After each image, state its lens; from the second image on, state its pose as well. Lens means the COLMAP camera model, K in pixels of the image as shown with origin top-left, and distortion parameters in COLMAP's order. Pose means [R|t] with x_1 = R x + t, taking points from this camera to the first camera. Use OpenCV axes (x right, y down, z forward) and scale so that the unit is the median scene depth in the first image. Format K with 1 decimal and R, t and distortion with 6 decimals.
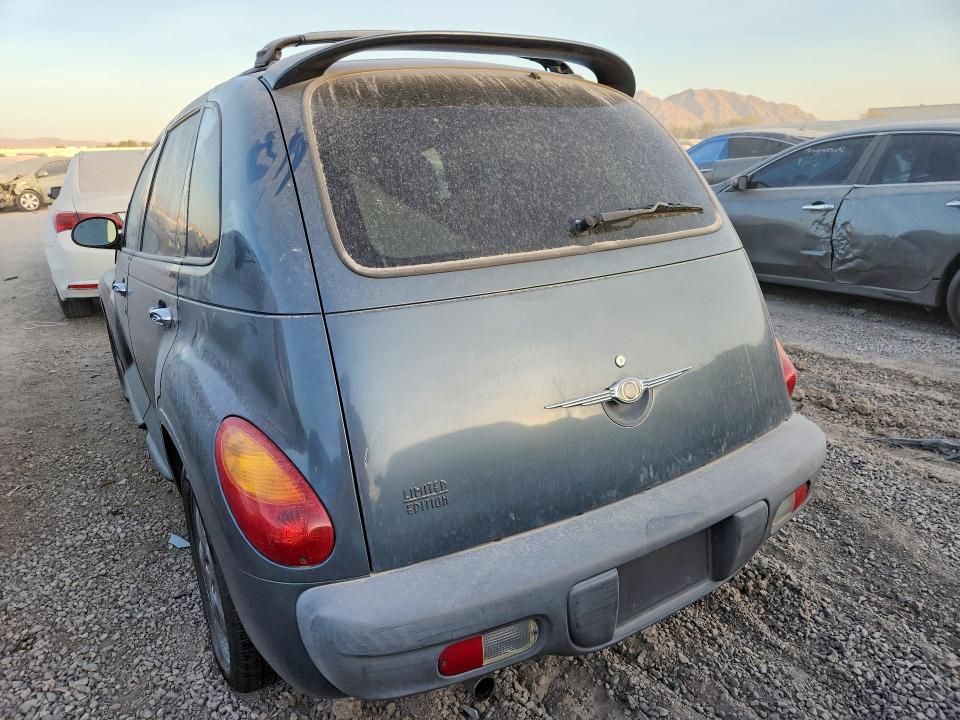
lens RADIAL K [[748.2, 0, 481.3], [0, 748.2, 357.5], [0, 0, 1]] dist [0.043611, -0.035156]
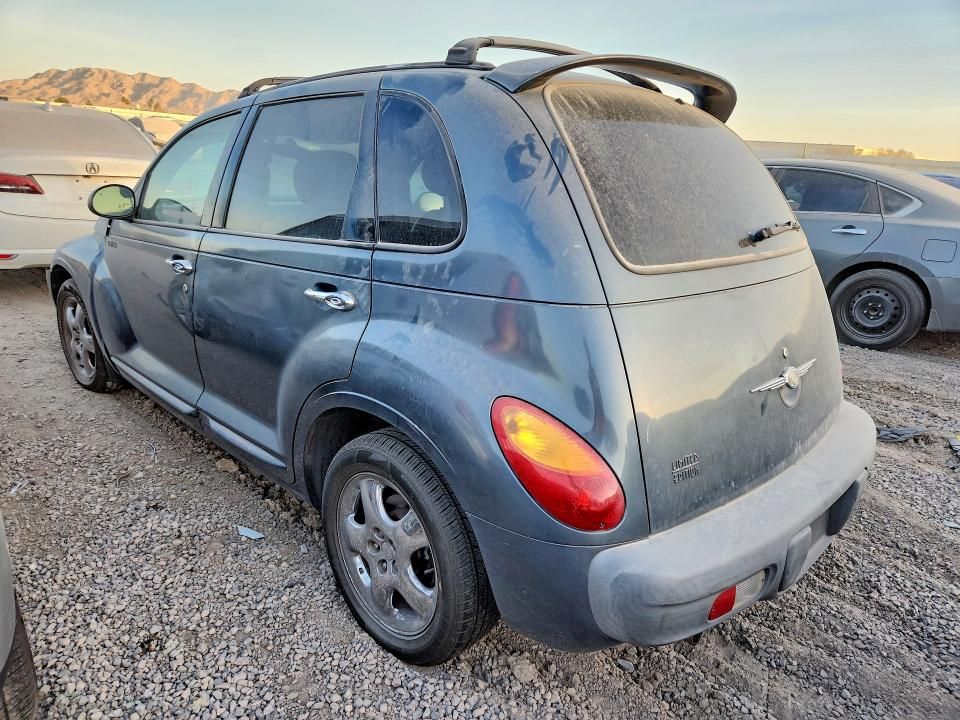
lens RADIAL K [[748.2, 0, 482.9], [0, 748.2, 358.3], [0, 0, 1]] dist [0.043611, -0.035156]
pose [[0.960911, 0.013923, 0.276508, -0.638864], [-0.015179, 0.999882, 0.002405, 0.019099], [-0.276442, -0.006508, 0.961009, -0.016816]]
